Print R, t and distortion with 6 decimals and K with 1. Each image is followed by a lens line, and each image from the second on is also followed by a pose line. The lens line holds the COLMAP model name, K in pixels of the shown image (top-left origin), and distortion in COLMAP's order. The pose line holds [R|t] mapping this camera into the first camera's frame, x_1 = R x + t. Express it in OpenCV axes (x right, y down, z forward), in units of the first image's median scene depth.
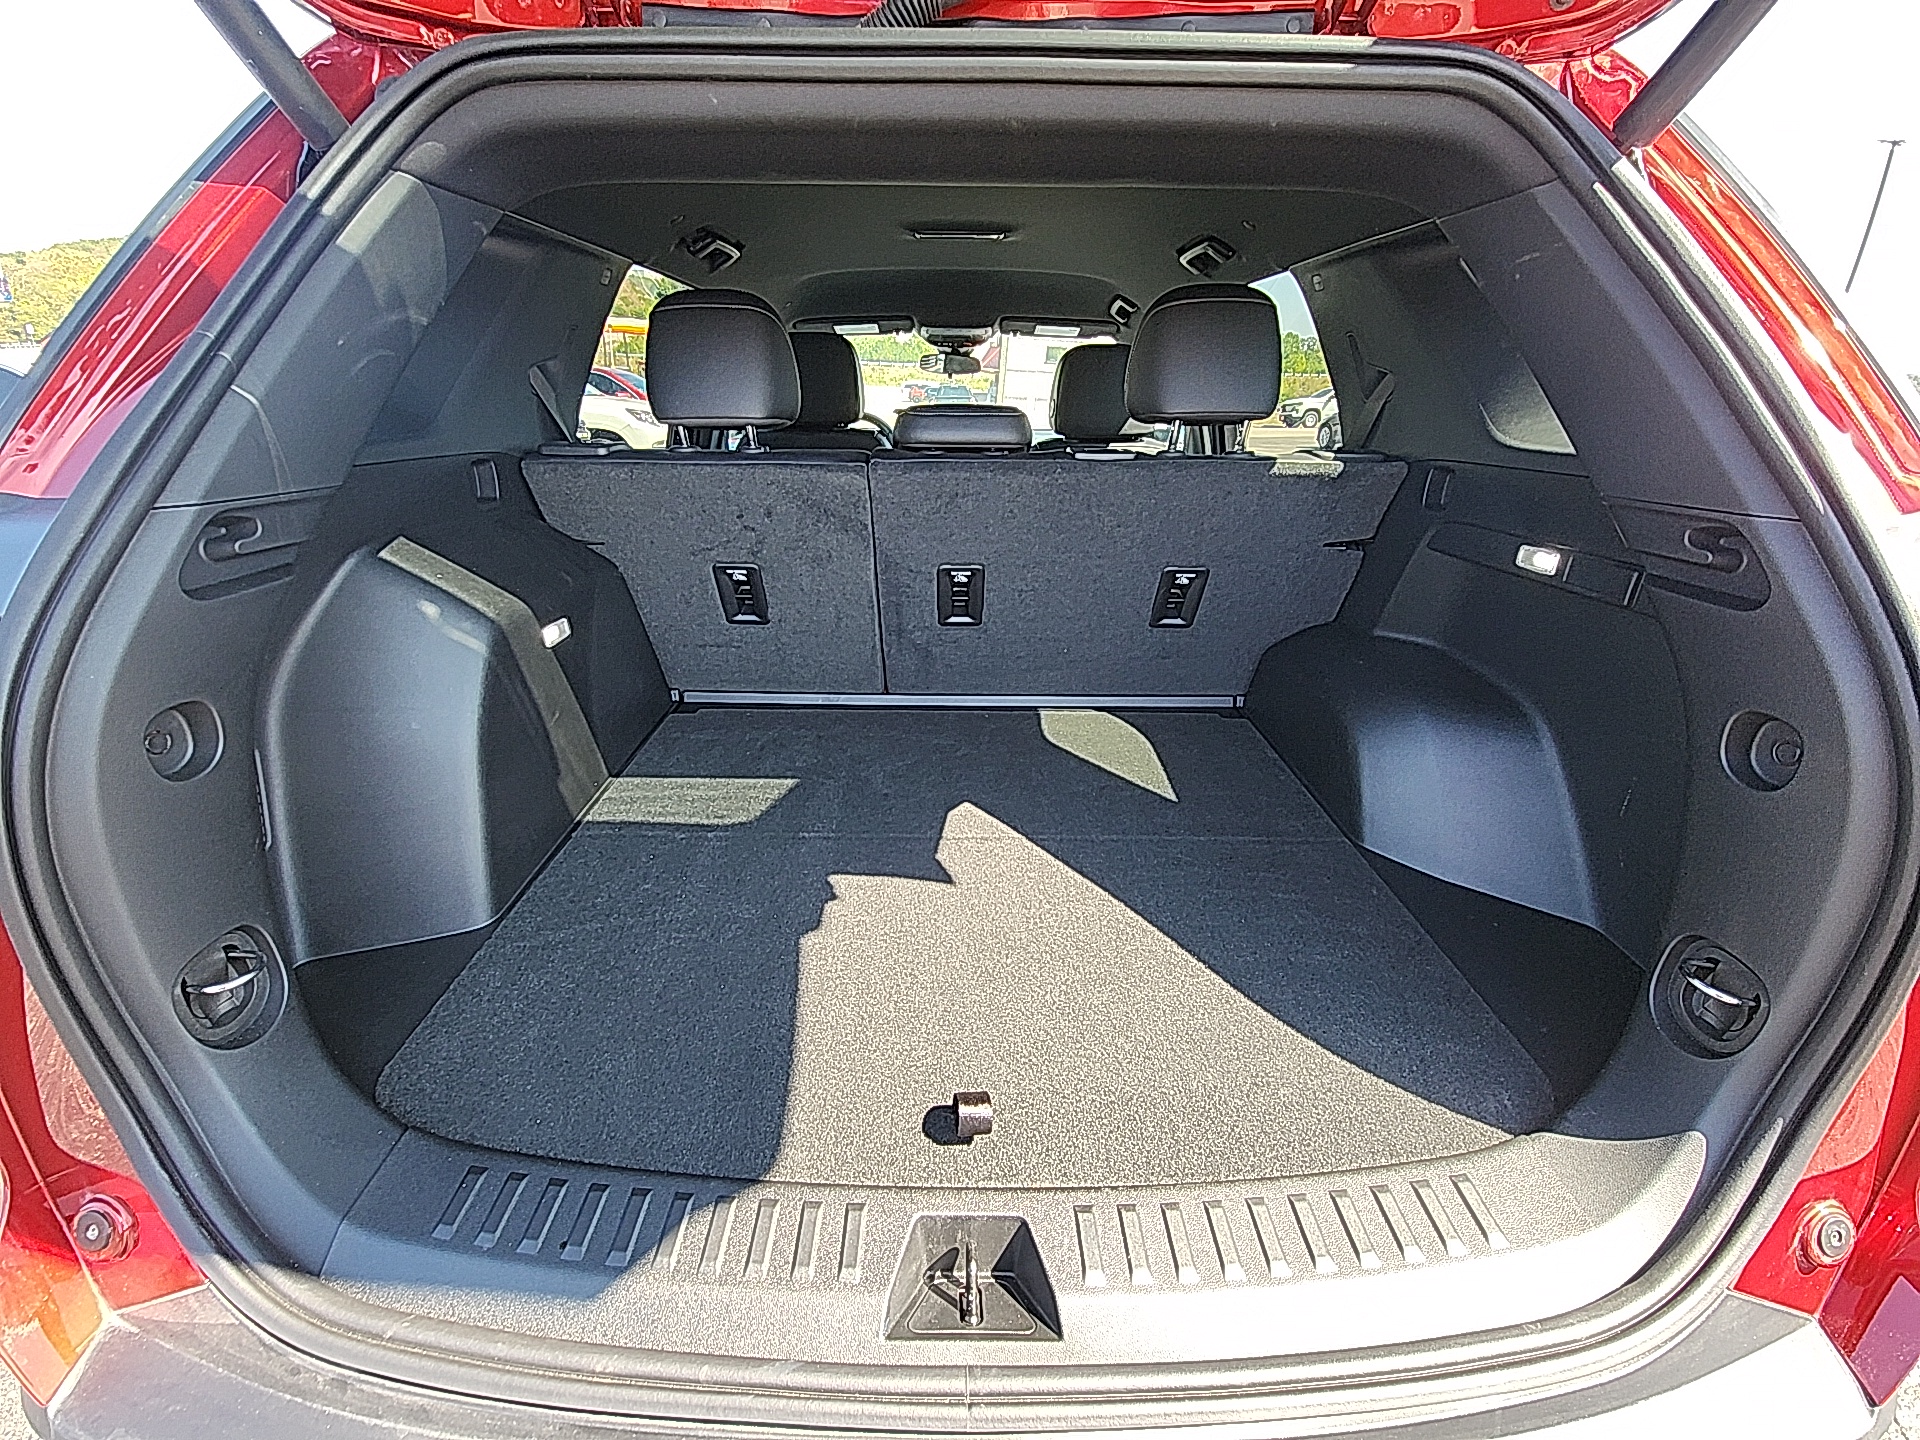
lens RADIAL K [[769.9, 0, 951.0], [0, 769.9, 695.9], [0, 0, 1]] dist [-0.000853, -0.000091]
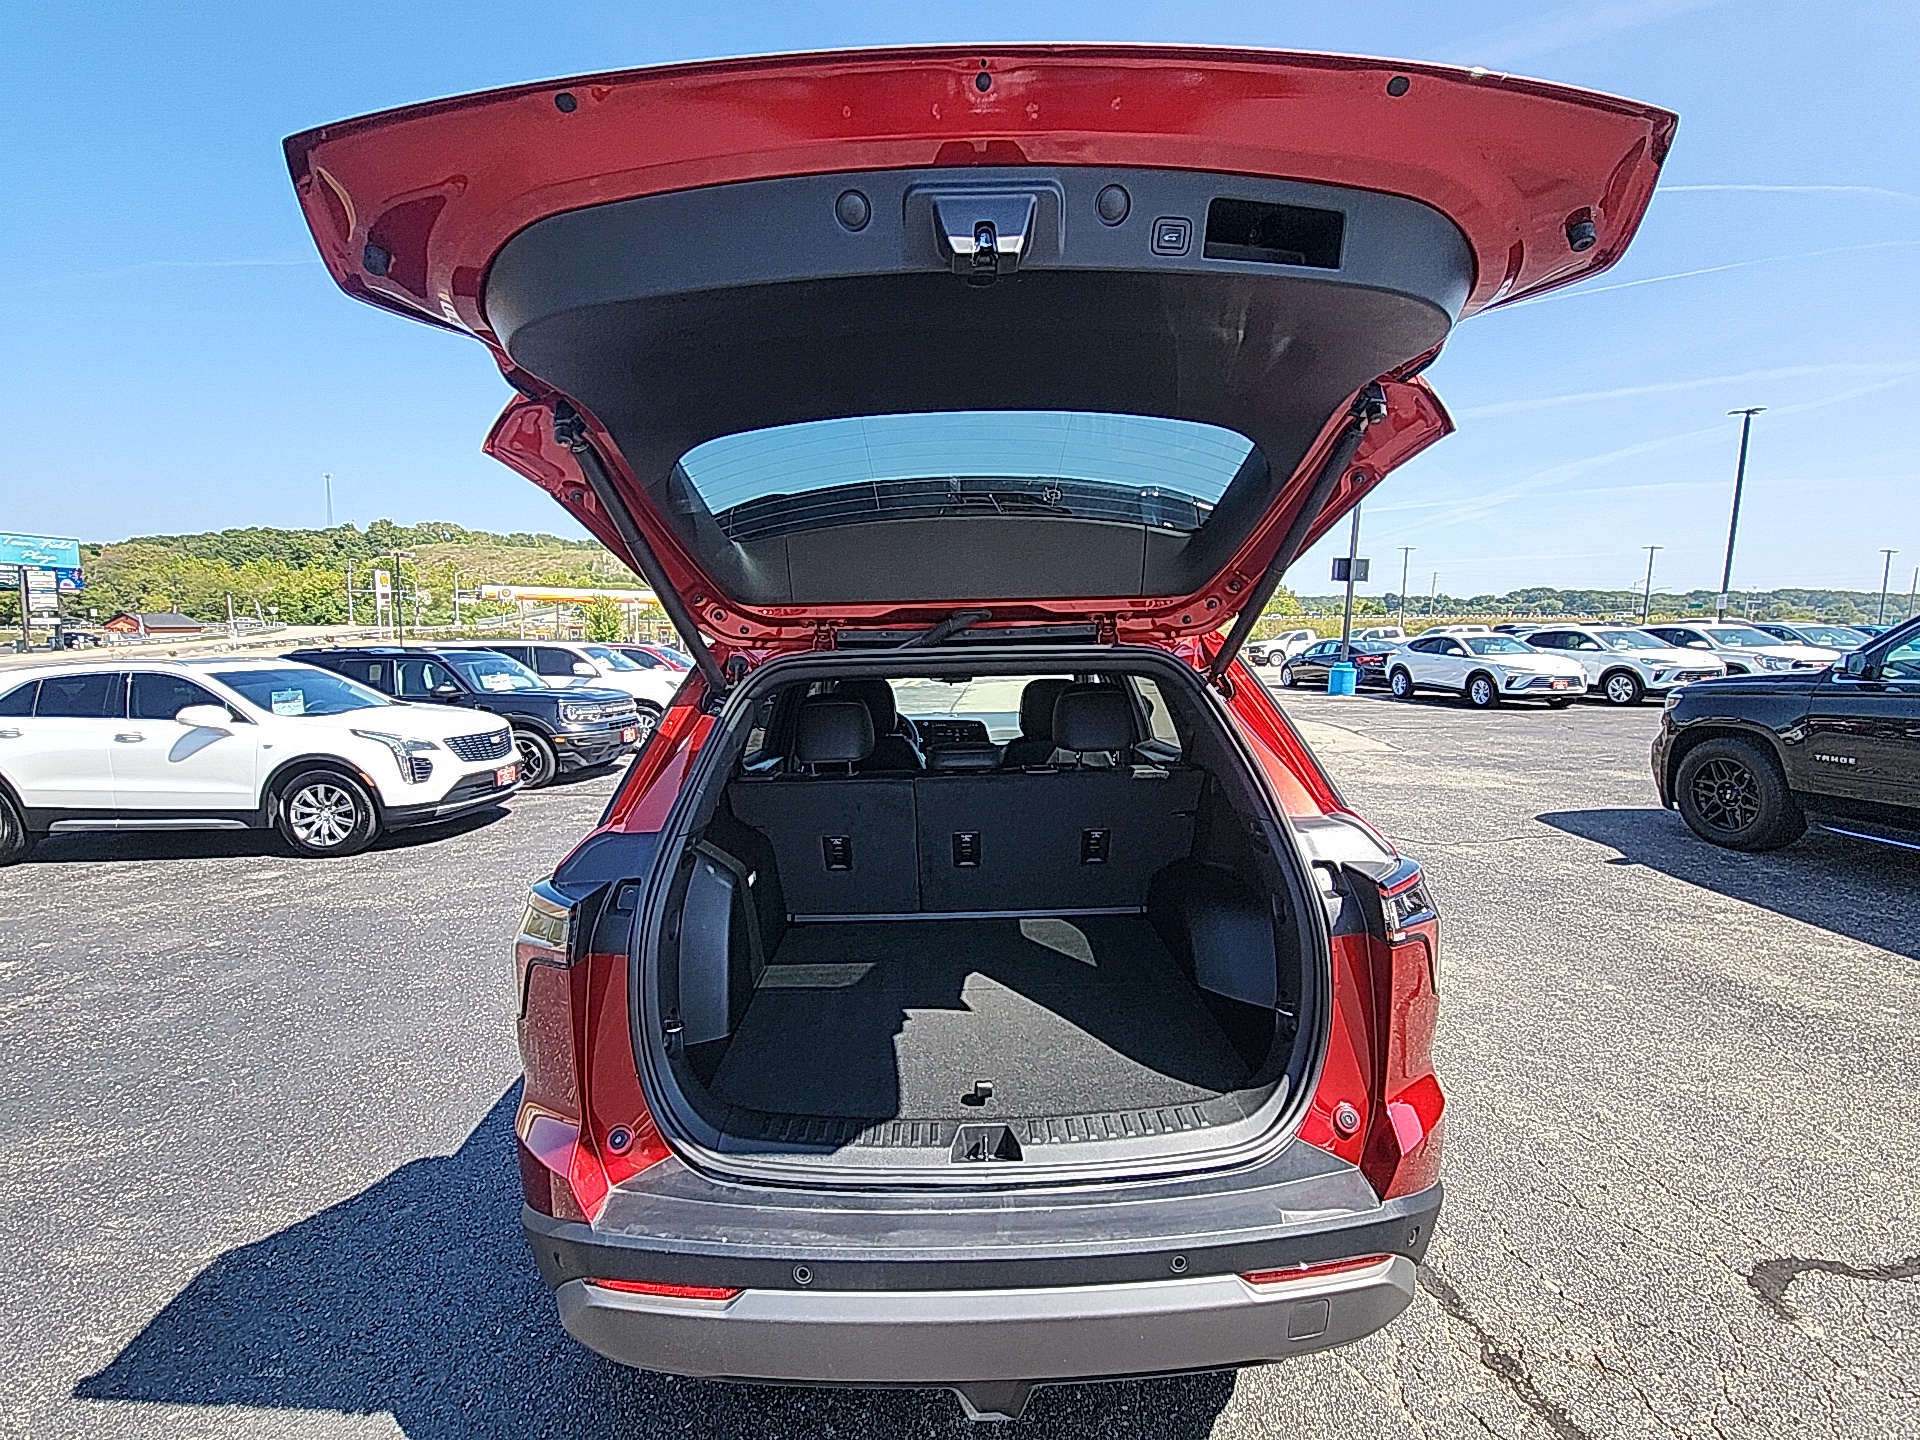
lens RADIAL K [[767.3, 0, 950.9], [0, 767.3, 710.1], [0, 0, 1]] dist [0.000785, -0.007652]
pose [[0.999468, -0.032445, 0.003430, -0.021431], [0.032099, 0.959036, -0.281459, 0.056877], [0.005843, 0.281419, 0.959567, -0.796177]]
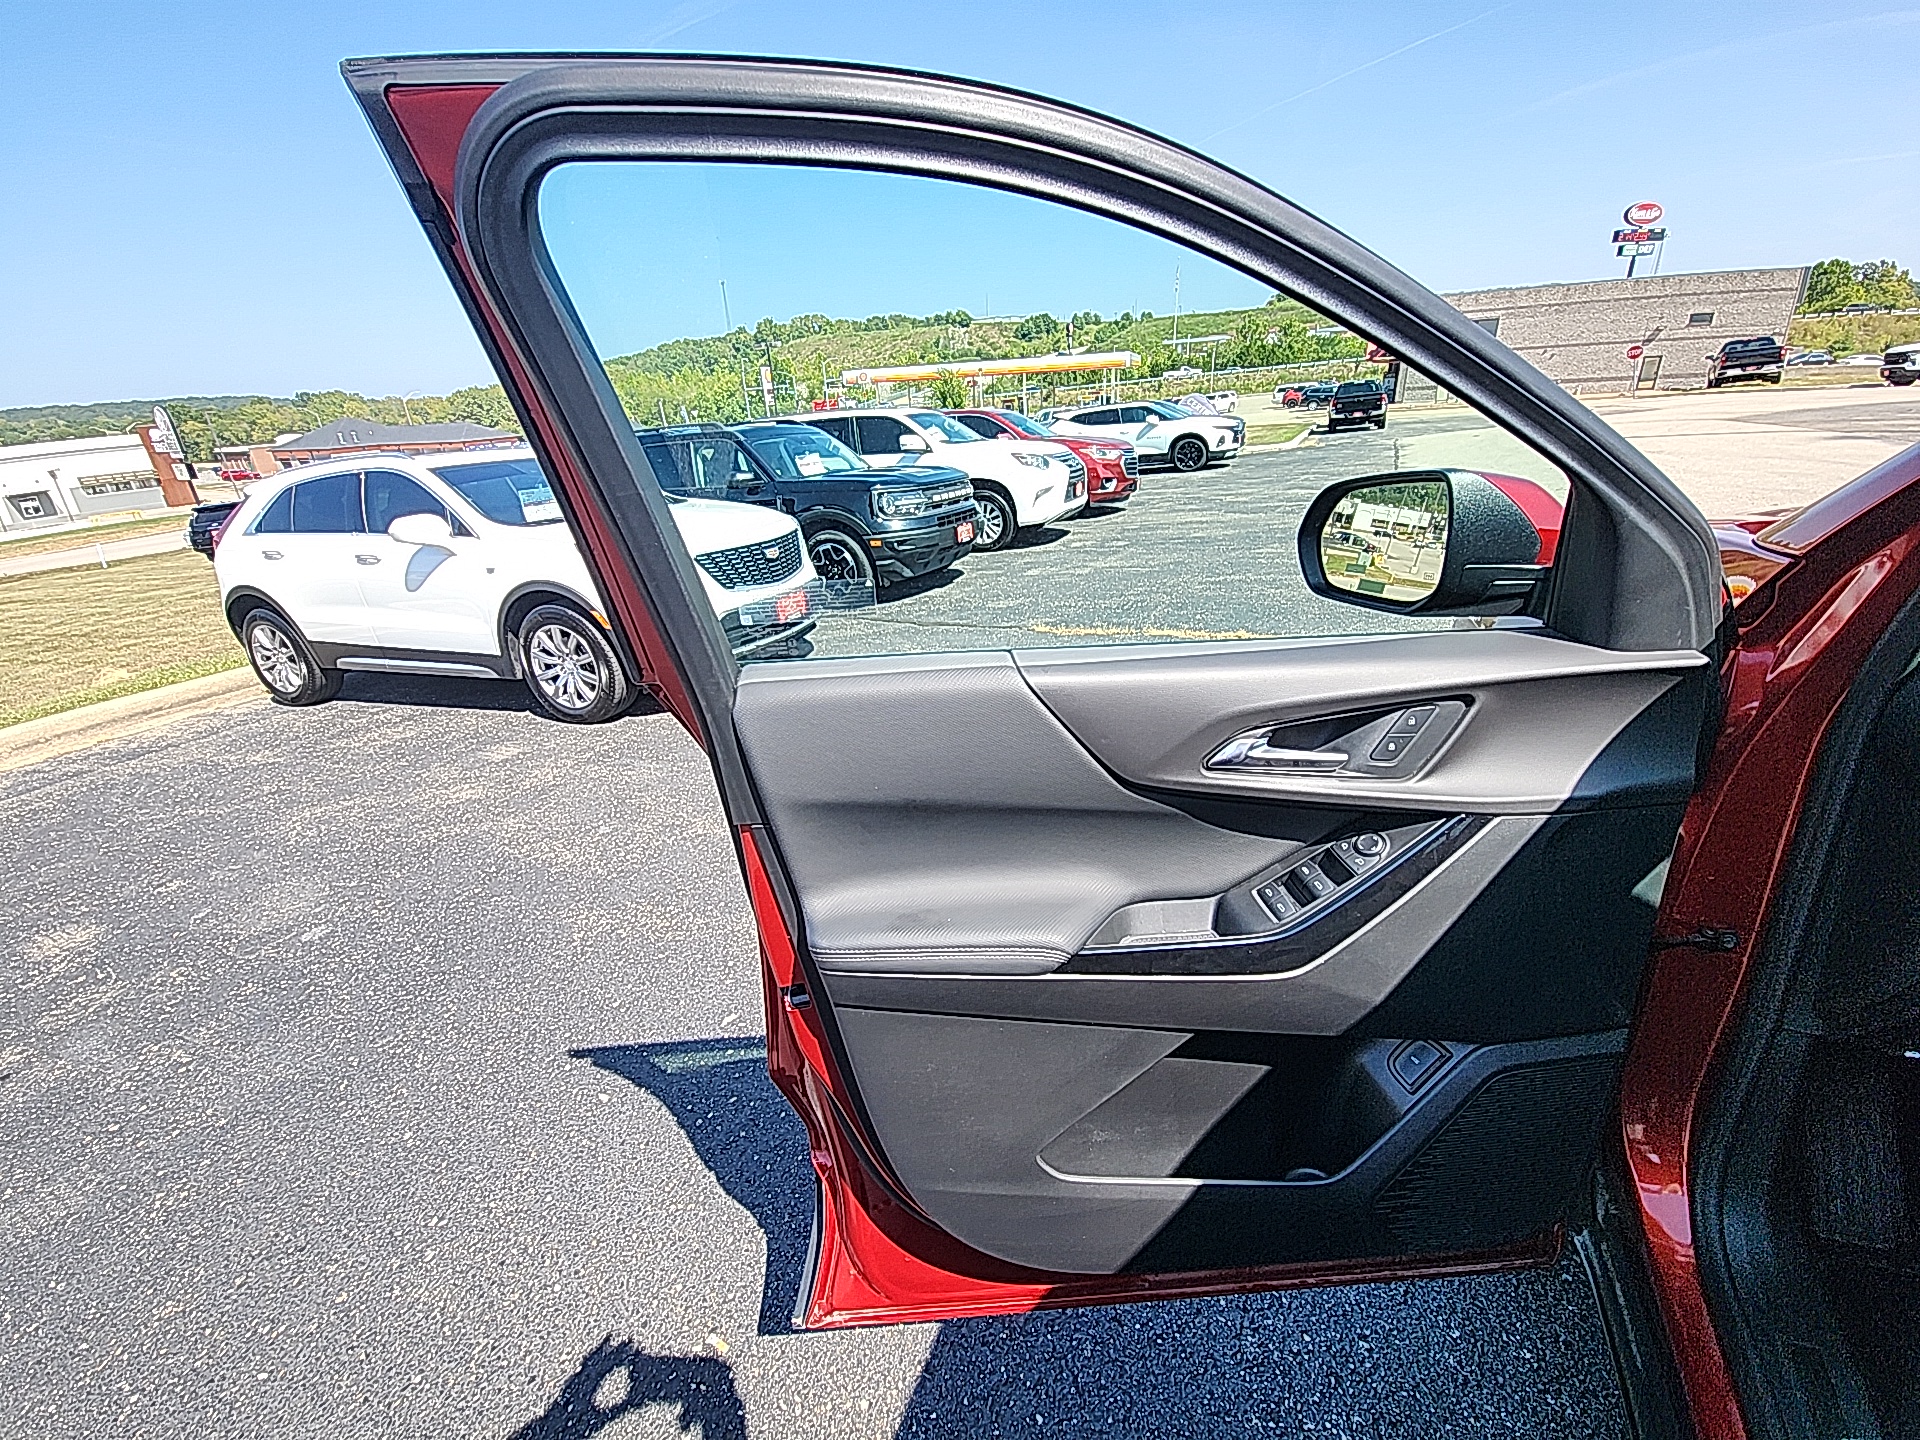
lens RADIAL K [[761.4, 0, 955.2], [0, 761.4, 703.7], [0, 0, 1]] dist [0.022360, -0.016183]
pose [[0.909425, 0.044039, -0.413529, -1.008417], [-0.049322, 0.998781, -0.002101, -0.766025], [0.412933, 0.022306, 0.910488, 1.759479]]
